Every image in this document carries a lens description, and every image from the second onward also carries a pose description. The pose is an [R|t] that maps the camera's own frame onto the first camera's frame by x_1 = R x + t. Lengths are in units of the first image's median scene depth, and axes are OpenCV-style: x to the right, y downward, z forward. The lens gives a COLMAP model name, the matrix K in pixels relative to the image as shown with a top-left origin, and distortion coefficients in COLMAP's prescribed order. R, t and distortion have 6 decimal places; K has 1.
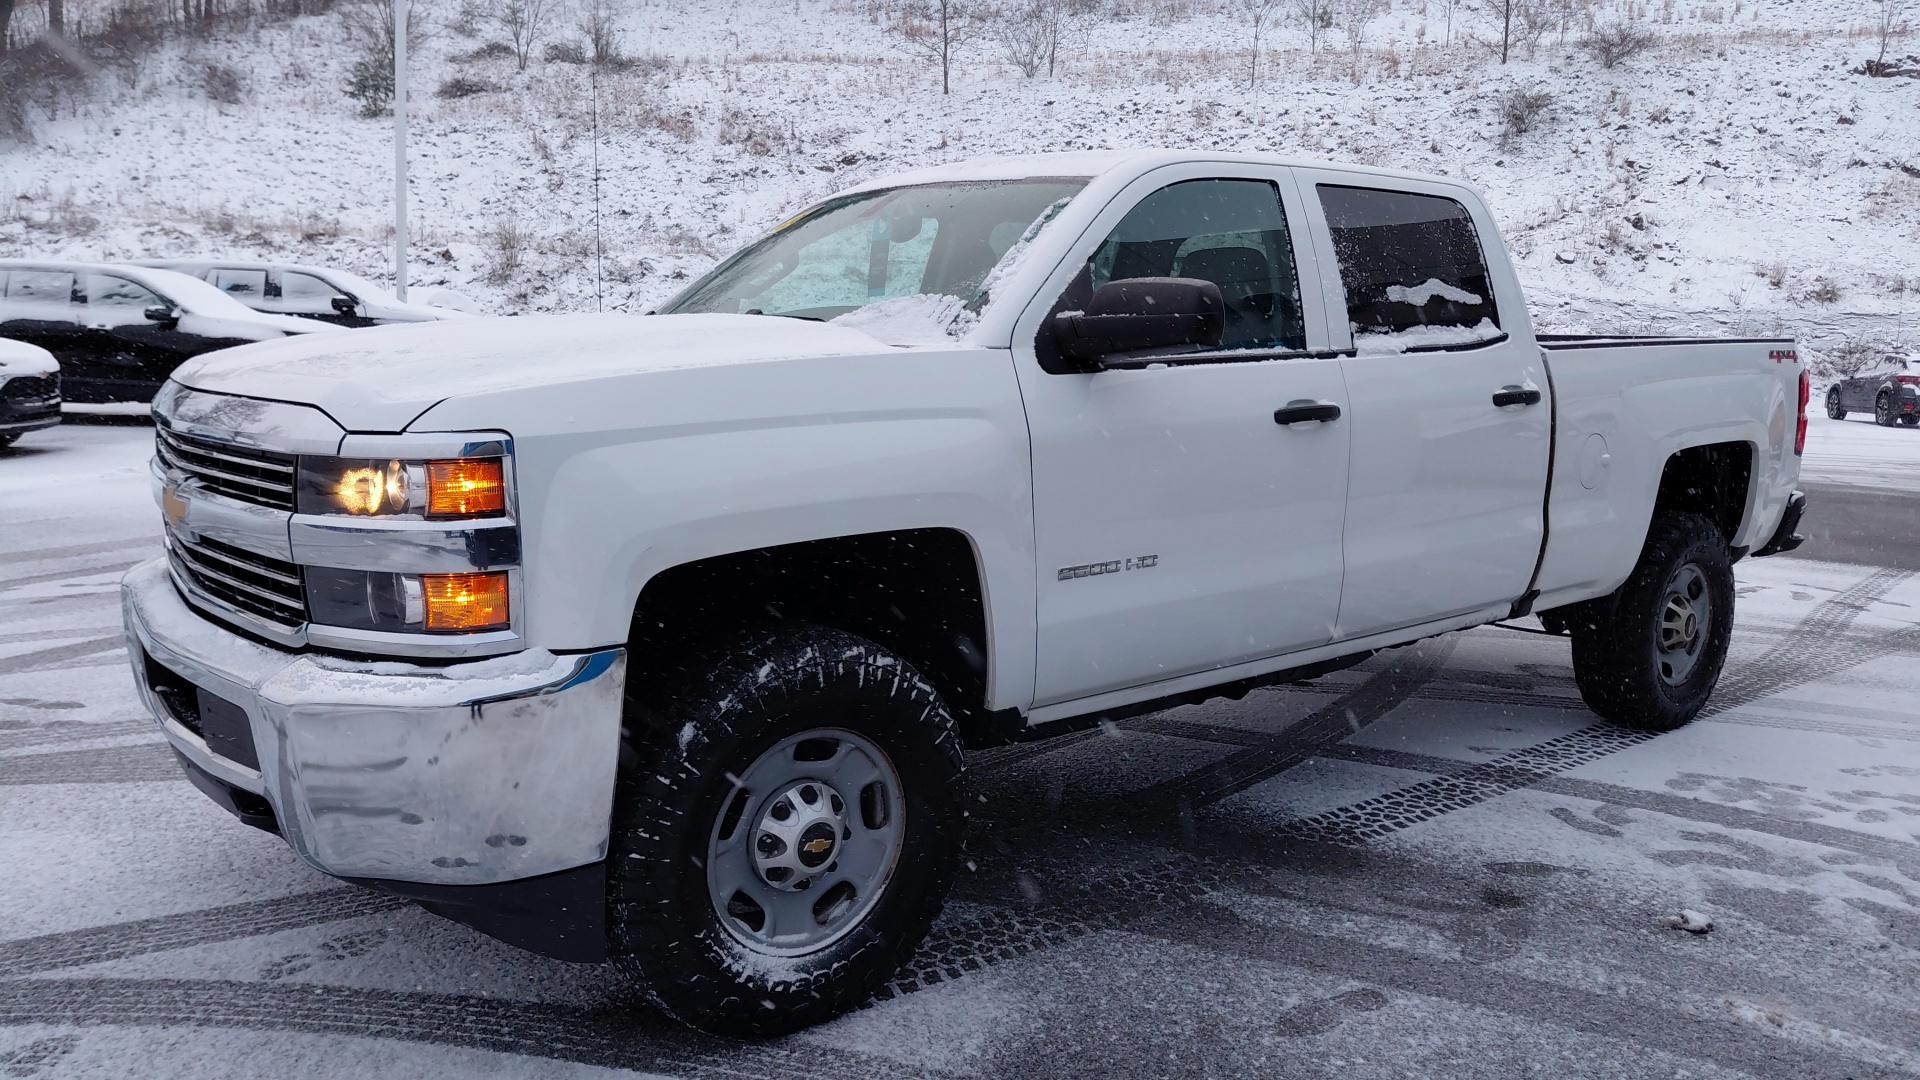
lens RADIAL K [[1421.7, 0, 970.3], [0, 1421.7, 517.3], [0, 0, 1]] dist [0.052382, -0.077404]
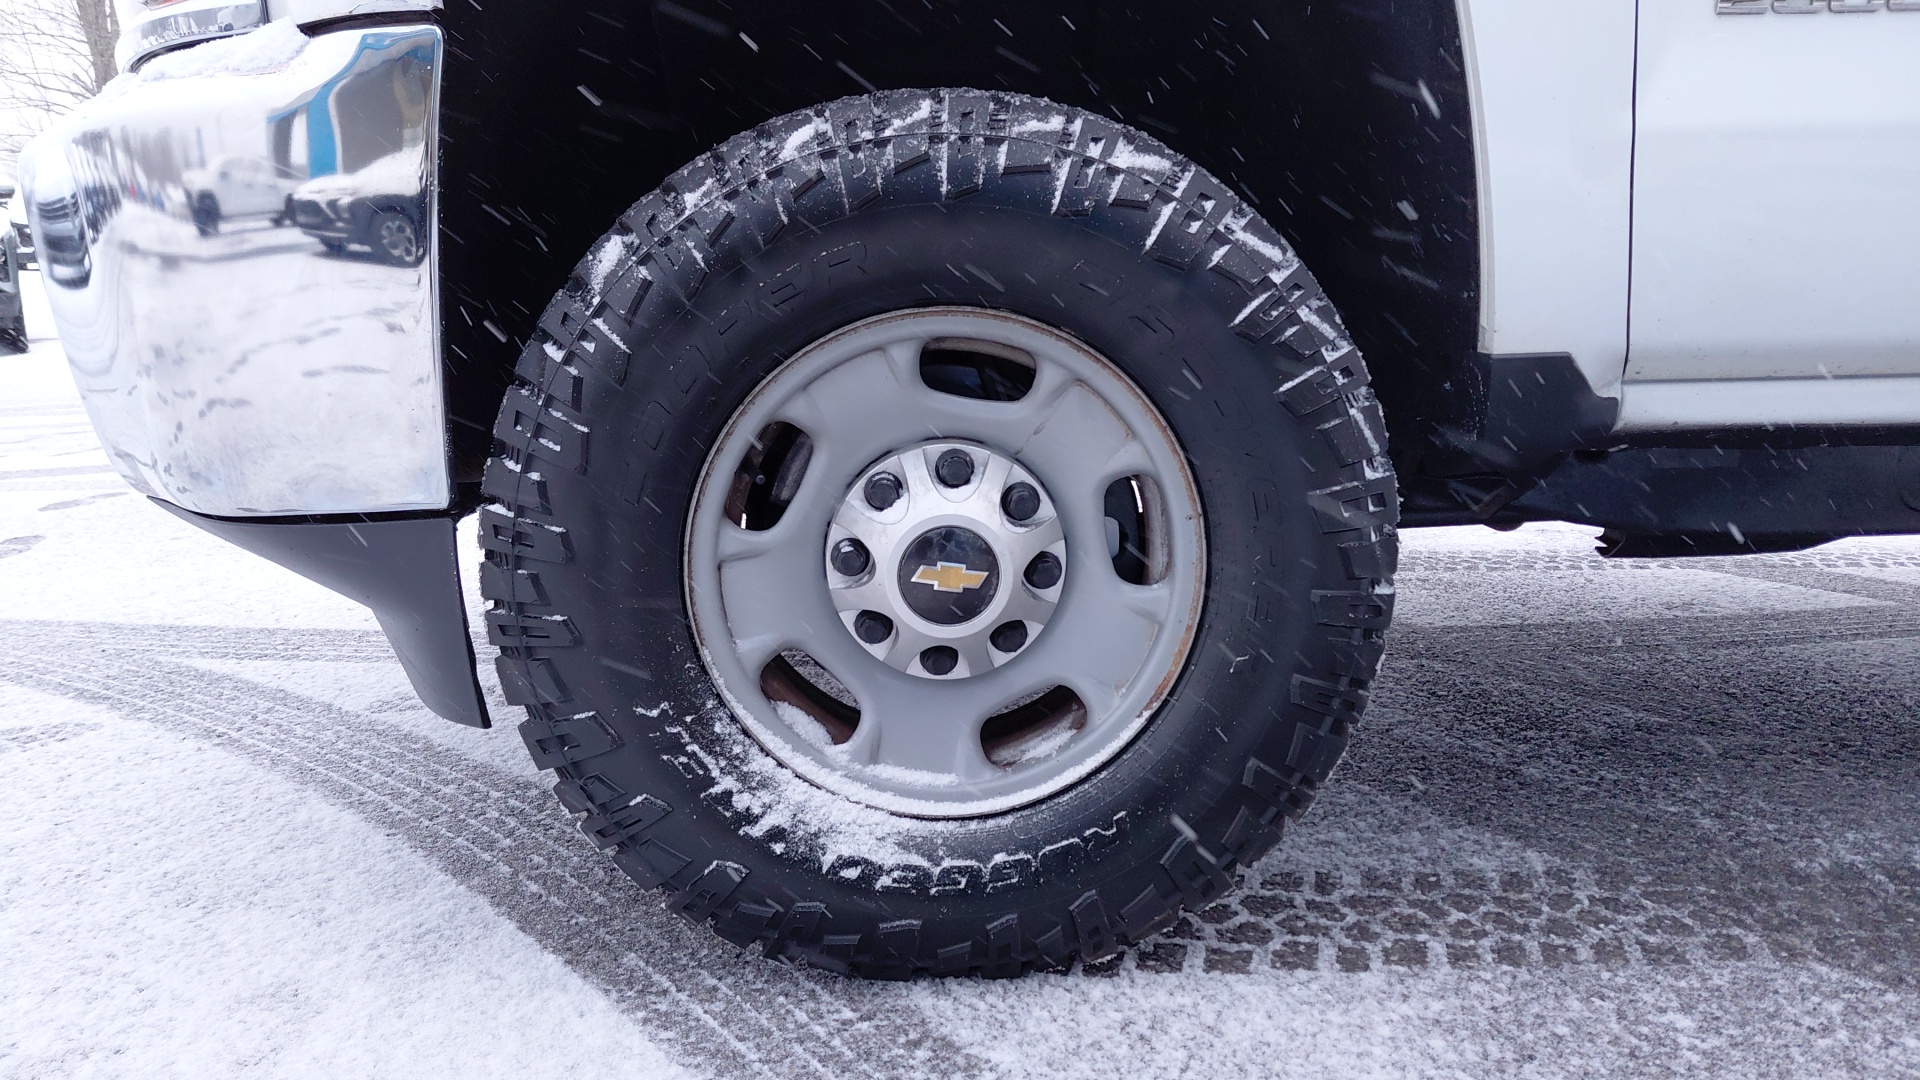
lens RADIAL K [[1421.7, 0, 968.8], [0, 1421.7, 545.6], [0, 0, 1]] dist [0.052382, -0.077404]
pose [[0.810491, 0.086421, -0.579341, 0.105067], [-0.056891, 0.995994, 0.068984, 0.131863], [0.582982, -0.022951, 0.812161, 0.449677]]
